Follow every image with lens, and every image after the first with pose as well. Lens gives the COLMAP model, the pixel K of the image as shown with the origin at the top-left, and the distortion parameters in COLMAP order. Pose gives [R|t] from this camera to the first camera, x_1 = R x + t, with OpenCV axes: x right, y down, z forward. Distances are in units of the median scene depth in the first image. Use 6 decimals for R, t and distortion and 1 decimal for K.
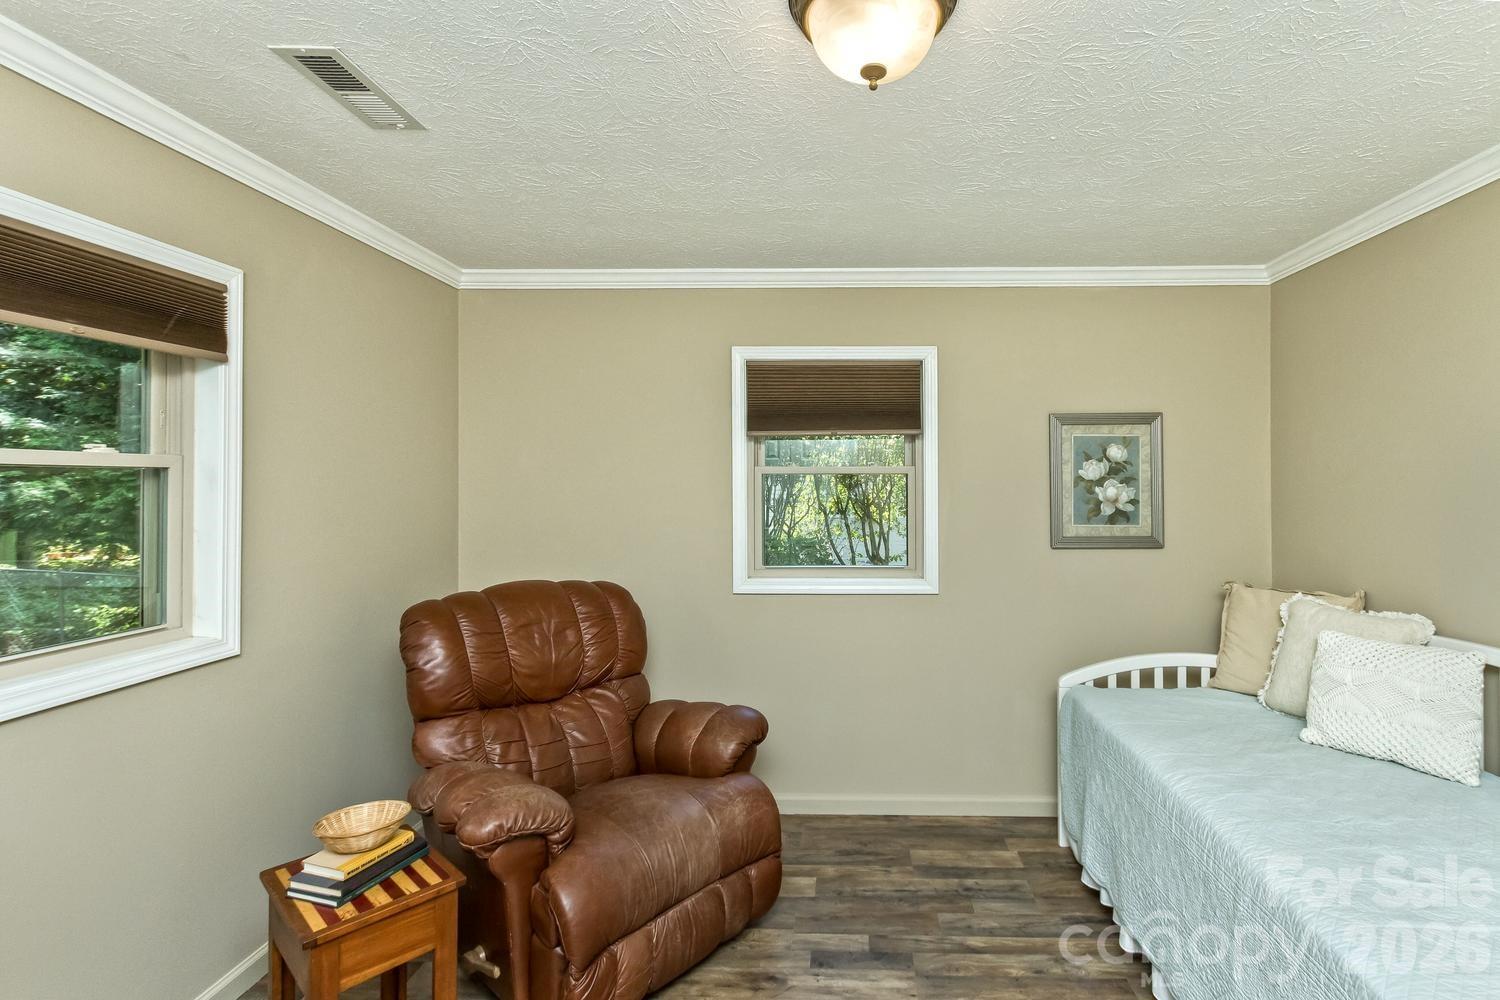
lens RADIAL K [[696.7, 0, 825.1], [0, 696.7, 480.7], [0, 0, 1]] dist [0.002472, 0.000635]
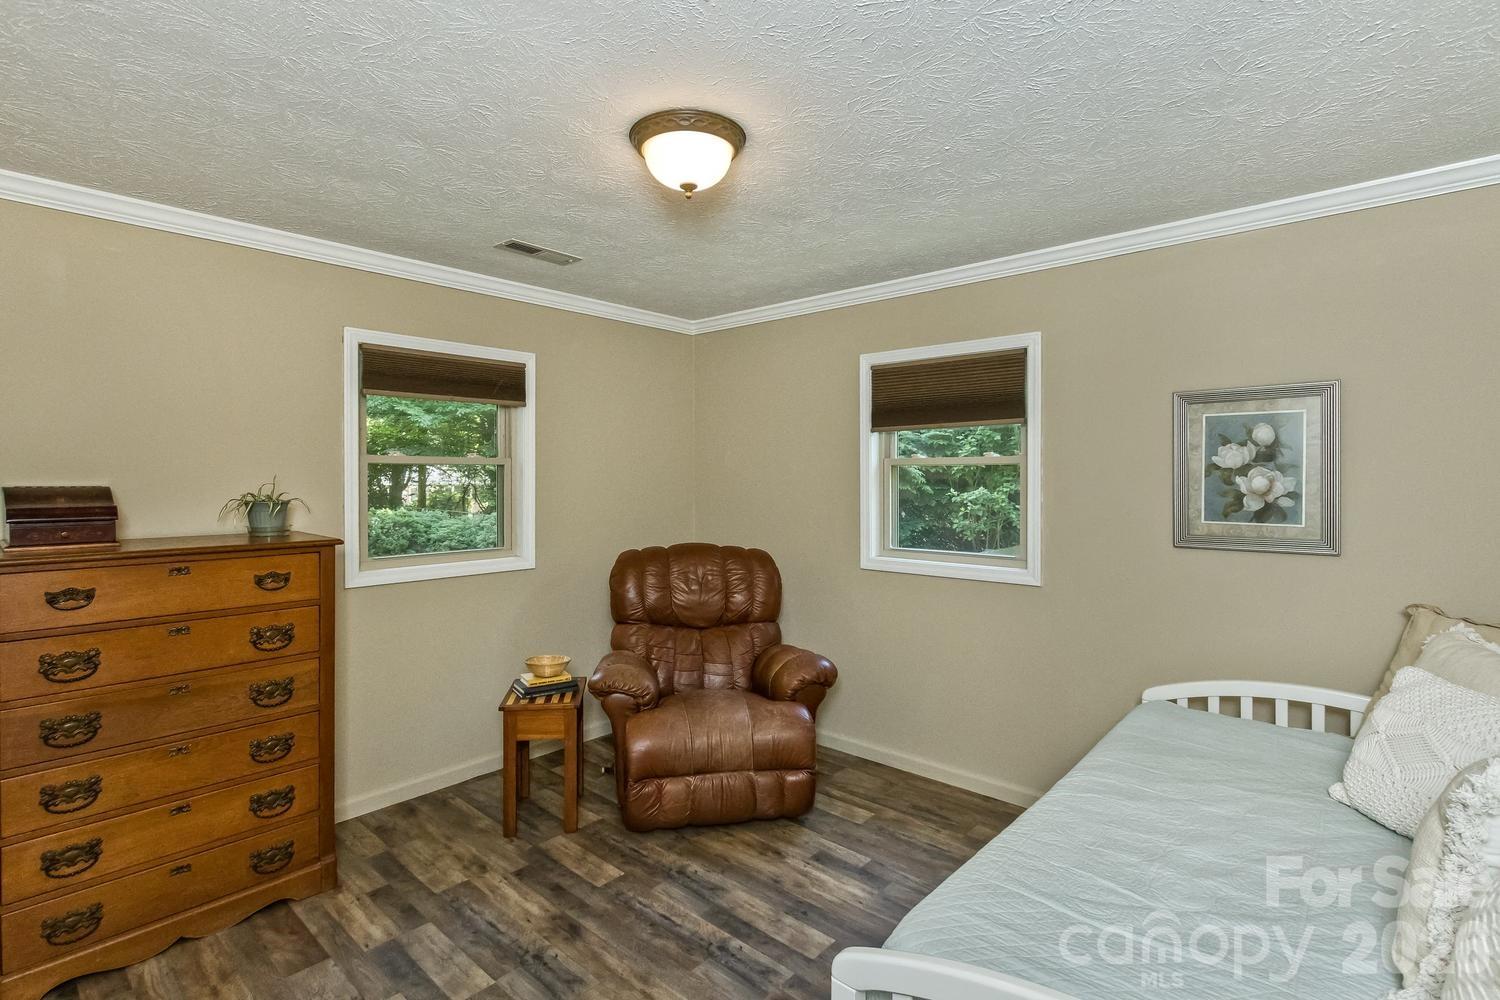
lens RADIAL K [[722.7, 0, 743.4], [0, 722.7, 487.7], [0, 0, 1]] dist [0.001120, 0.001375]
pose [[0.758065, 0.010130, -0.652100, 0.508765], [0.001622, 0.999847, 0.017417, 0.006528], [0.652176, -0.014261, 0.757933, -0.035616]]
